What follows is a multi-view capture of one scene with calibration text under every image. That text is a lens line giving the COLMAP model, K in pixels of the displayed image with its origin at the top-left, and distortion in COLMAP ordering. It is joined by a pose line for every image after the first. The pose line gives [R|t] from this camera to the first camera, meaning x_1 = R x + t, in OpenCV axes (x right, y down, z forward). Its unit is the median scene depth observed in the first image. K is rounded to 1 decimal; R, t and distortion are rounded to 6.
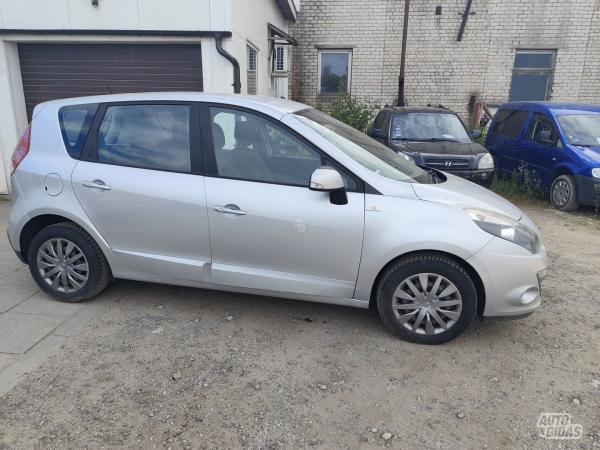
lens RADIAL K [[410.5, 0, 300.8], [0, 410.5, 223.7], [0, 0, 1]] dist [0.038283, -0.040121]
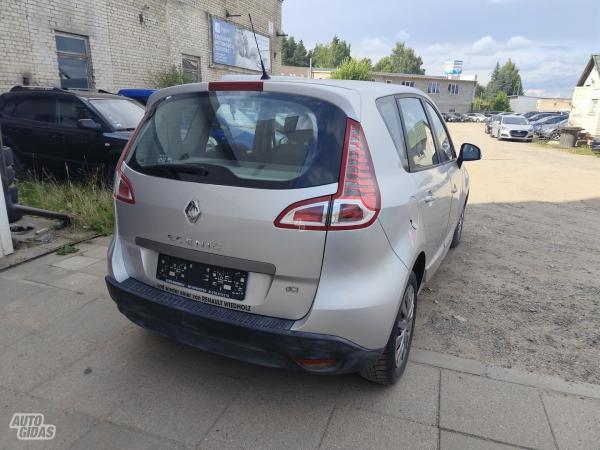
lens RADIAL K [[410.5, 0, 303.8], [0, 410.5, 224.7], [0, 0, 1]] dist [0.038283, -0.040121]
pose [[0.273793, -0.272955, 0.922244, -0.320682], [0.236219, 0.948597, 0.210626, -0.065761], [-0.932329, 0.160184, 0.324196, 0.236485]]
